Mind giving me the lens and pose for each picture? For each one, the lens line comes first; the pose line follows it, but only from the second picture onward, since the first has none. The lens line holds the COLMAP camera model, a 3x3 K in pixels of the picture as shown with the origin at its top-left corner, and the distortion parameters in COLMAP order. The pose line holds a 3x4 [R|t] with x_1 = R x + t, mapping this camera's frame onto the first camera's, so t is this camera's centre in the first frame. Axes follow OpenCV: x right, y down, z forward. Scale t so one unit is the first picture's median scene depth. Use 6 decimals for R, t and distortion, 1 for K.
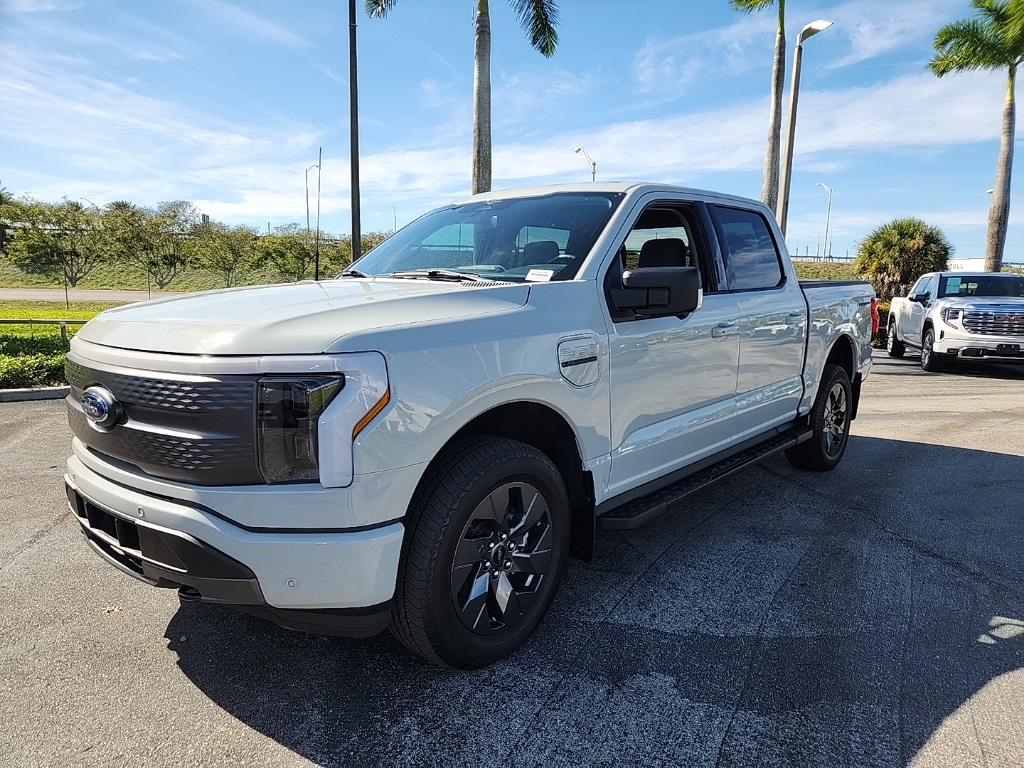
lens RADIAL K [[683.7, 0, 525.3], [0, 683.7, 415.7], [0, 0, 1]] dist [0.068825, -0.048957]
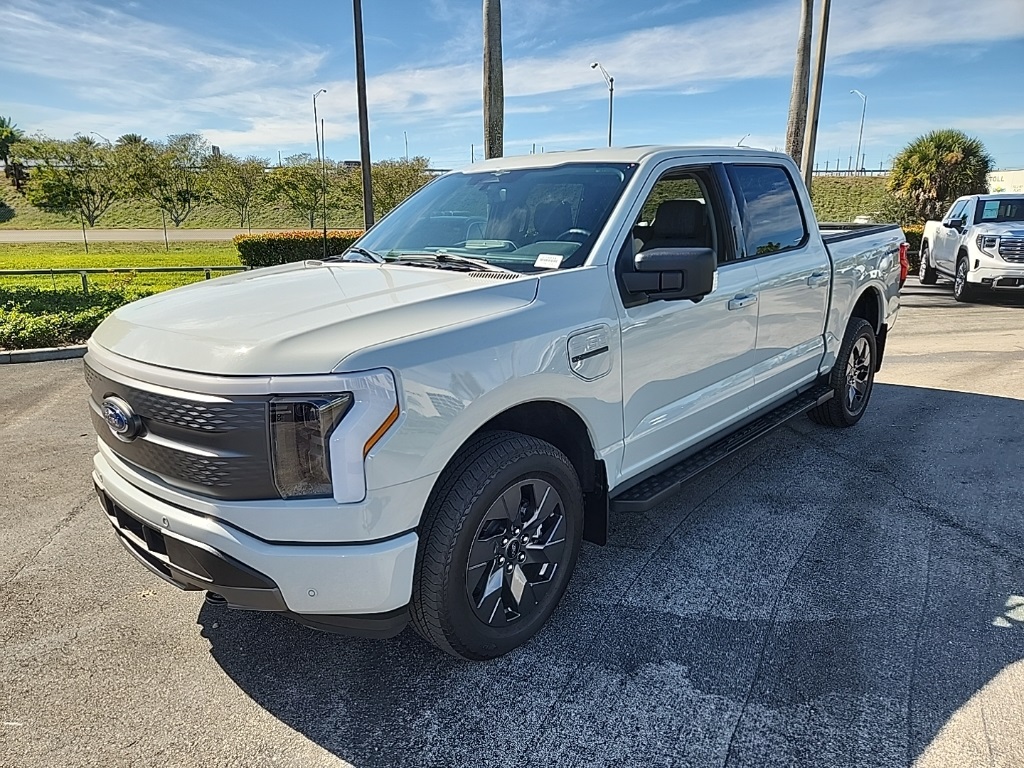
lens RADIAL K [[683.7, 0, 517.0], [0, 683.7, 409.7], [0, 0, 1]] dist [0.068825, -0.048957]
pose [[0.999046, -0.016486, -0.040442, 0.002527], [0.020273, 0.995261, 0.095103, -0.019988], [0.038682, -0.095832, 0.994646, 0.001475]]
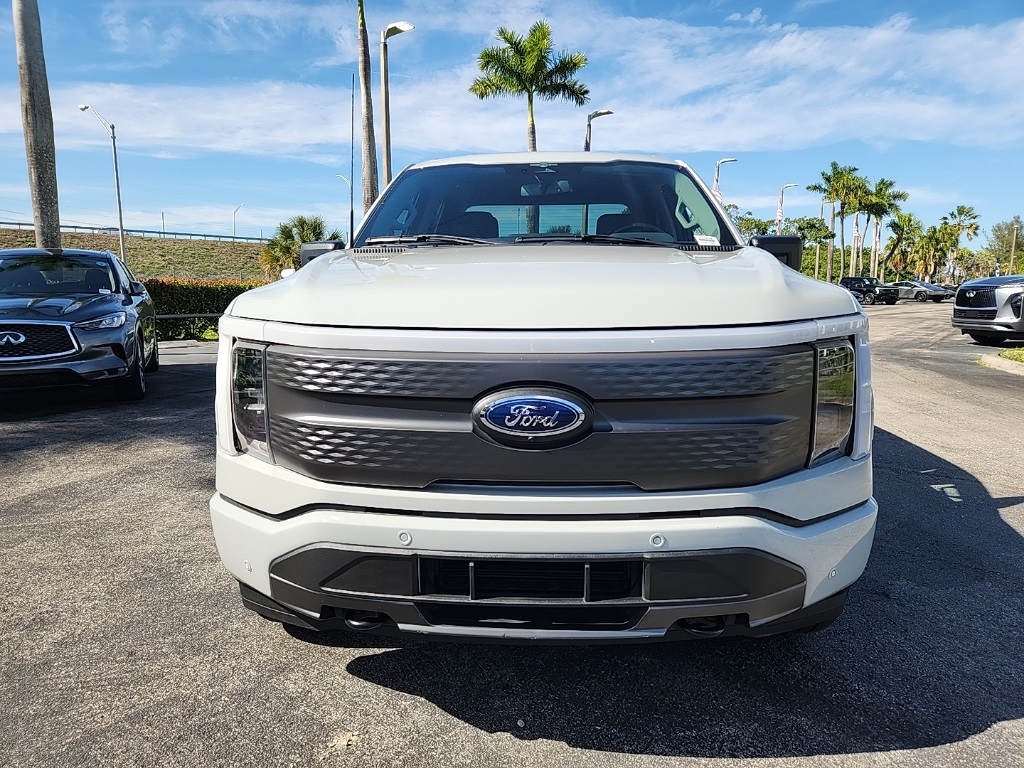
lens RADIAL K [[683.7, 0, 526.6], [0, 683.7, 399.2], [0, 0, 1]] dist [0.068825, -0.048957]
pose [[0.786499, -0.119603, 0.605900, -0.191825], [0.122481, 0.991789, 0.036788, -0.010030], [-0.605325, 0.045278, 0.794690, 0.083440]]
